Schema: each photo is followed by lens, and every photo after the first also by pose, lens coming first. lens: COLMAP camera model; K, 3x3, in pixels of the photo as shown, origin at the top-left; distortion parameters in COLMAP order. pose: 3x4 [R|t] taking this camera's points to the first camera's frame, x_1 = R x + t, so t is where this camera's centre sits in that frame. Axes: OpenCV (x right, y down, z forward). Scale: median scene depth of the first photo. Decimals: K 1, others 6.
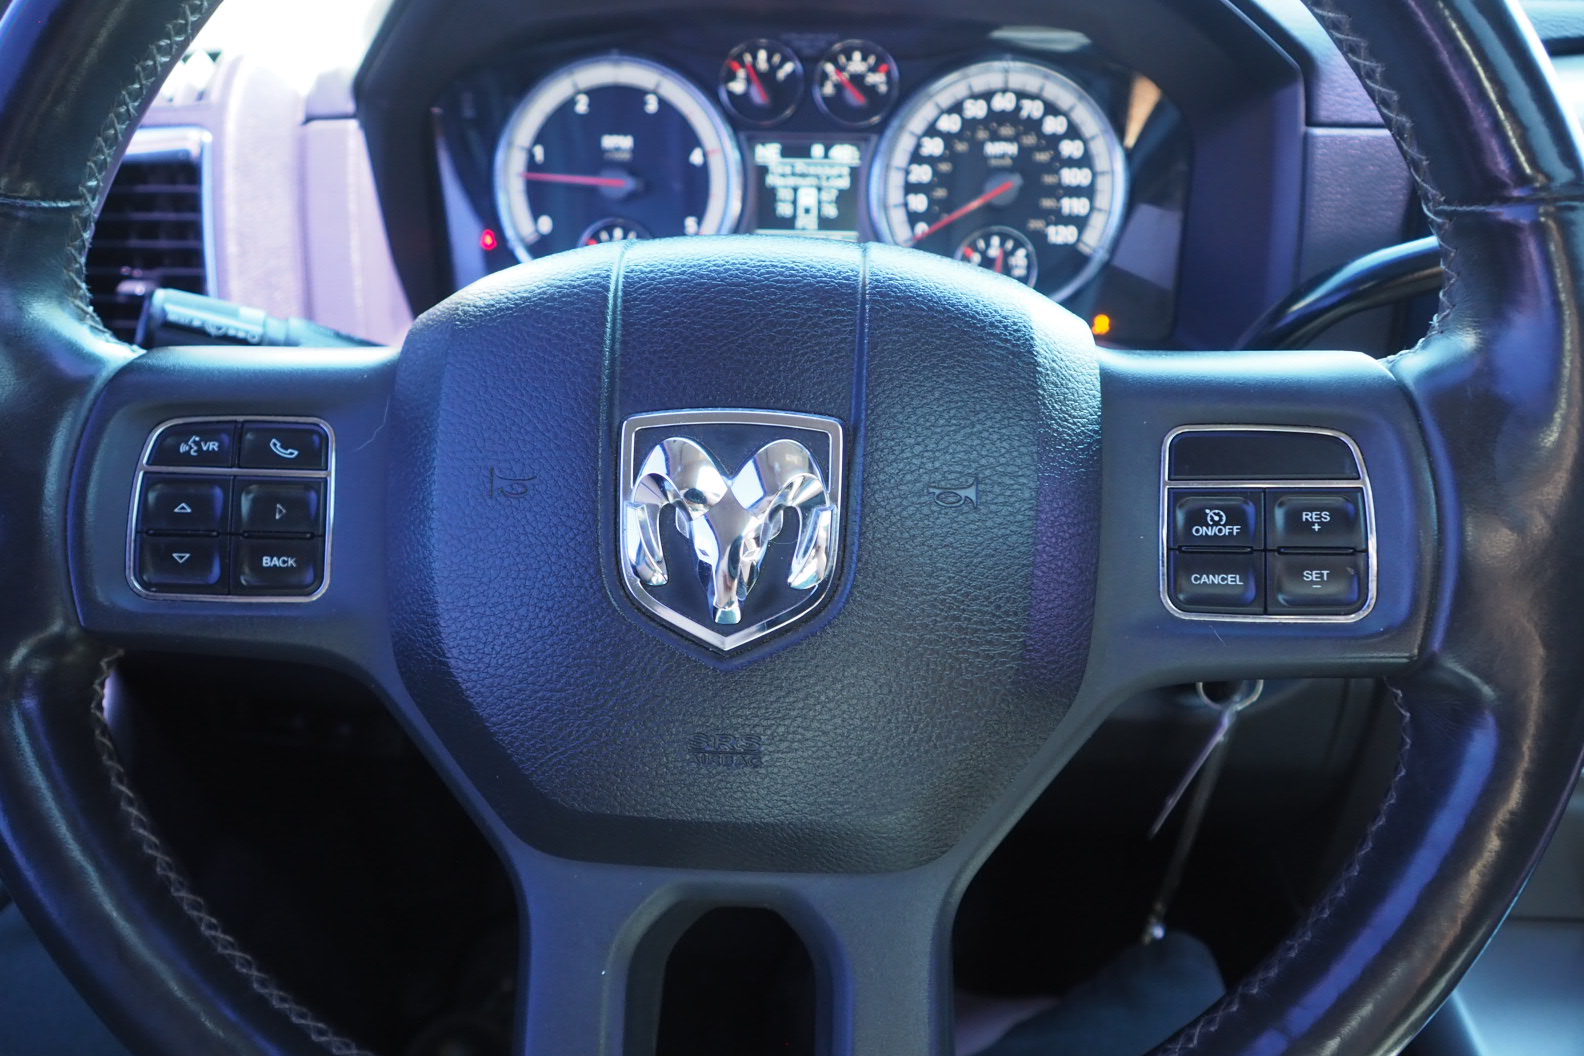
lens RADIAL K [[1133.5, 0, 779.8], [0, 1133.5, 533.1], [0, 0, 1]] dist [-0.029447, 0.000432]
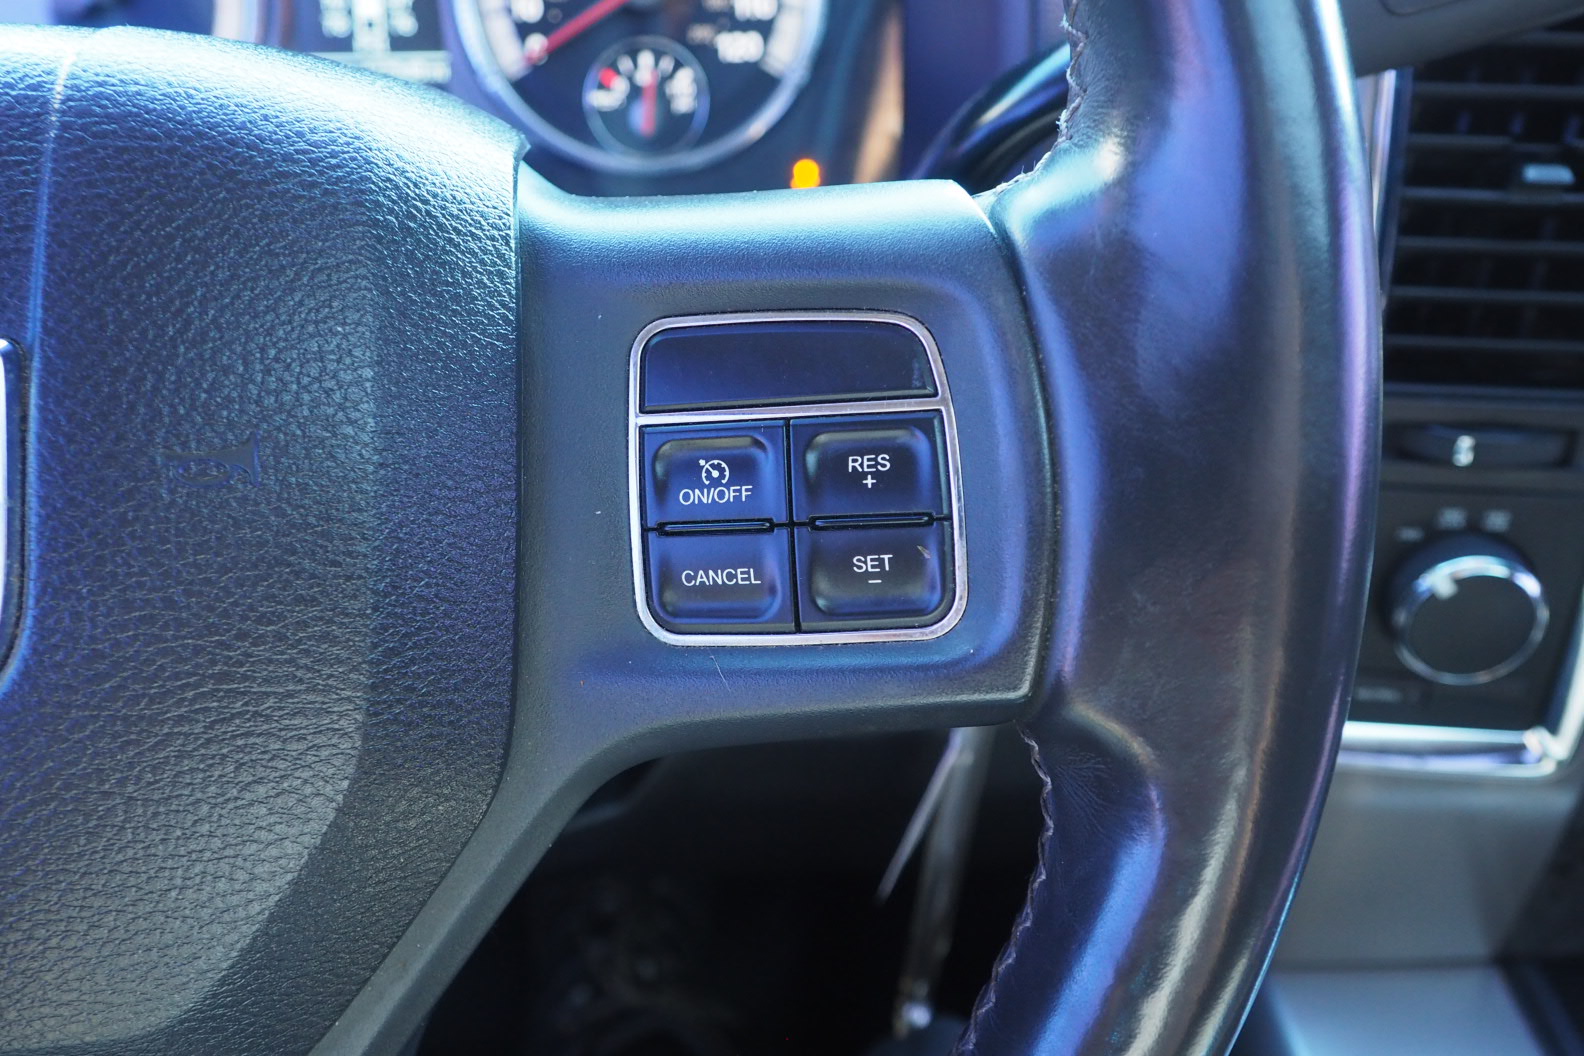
lens RADIAL K [[1359.8, 0, 785.6], [0, 1359.8, 531.5], [0, 0, 1]] dist [-0.021172, -0.004822]
pose [[0.994672, -0.060629, 0.083371, 0.364843], [0.056159, 0.996908, 0.054952, -0.020202], [-0.086445, -0.049977, 0.995002, 0.289298]]
